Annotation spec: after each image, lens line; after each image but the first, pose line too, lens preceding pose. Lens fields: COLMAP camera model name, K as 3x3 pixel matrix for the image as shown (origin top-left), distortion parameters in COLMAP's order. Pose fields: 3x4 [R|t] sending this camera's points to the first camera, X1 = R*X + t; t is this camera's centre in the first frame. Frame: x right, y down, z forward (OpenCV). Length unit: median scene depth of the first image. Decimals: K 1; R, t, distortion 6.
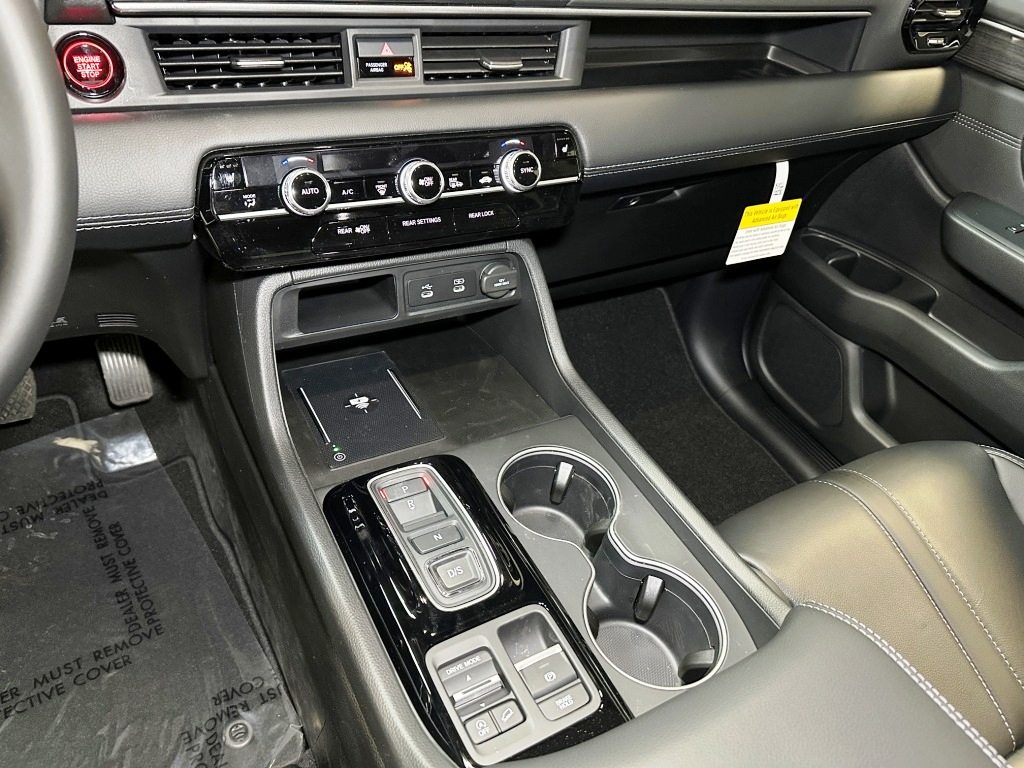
lens RADIAL K [[732.0, 0, 527.9], [0, 732.0, 411.3], [0, 0, 1]] dist [0.035343, -0.050792]
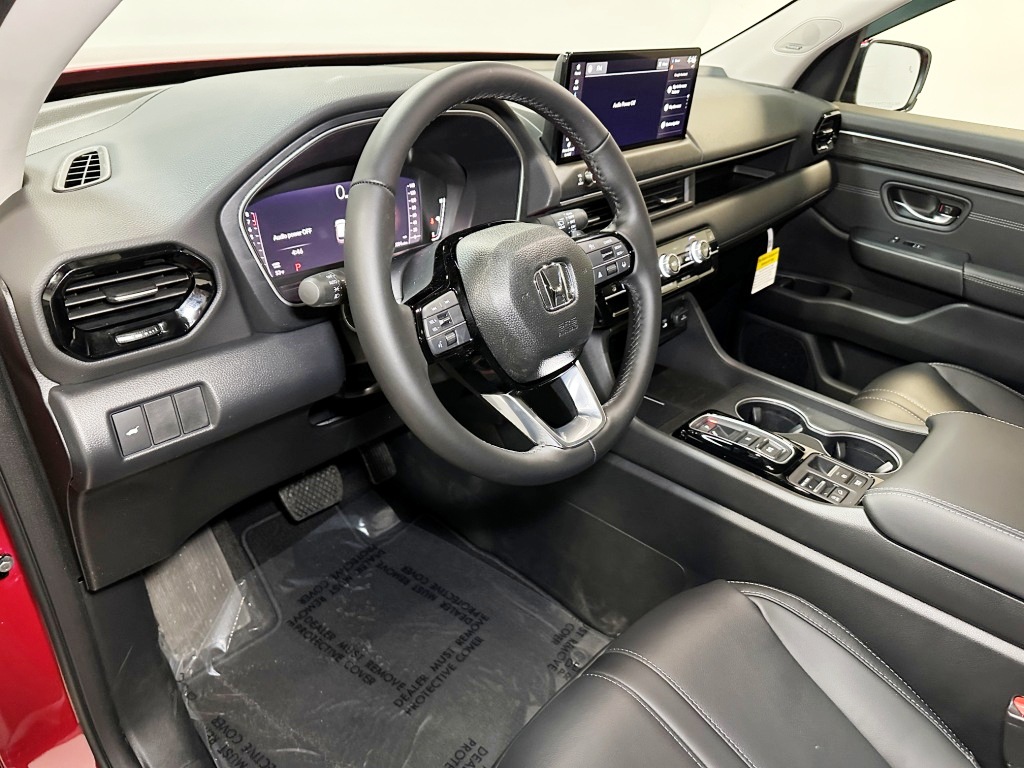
lens RADIAL K [[732.0, 0, 504.6], [0, 732.0, 403.1], [0, 0, 1]] dist [0.035343, -0.050792]
pose [[0.947526, -0.232221, 0.219700, -0.861916], [0.265645, 0.954286, -0.137006, 0.138828], [-0.177841, 0.188179, 0.965899, -0.545957]]
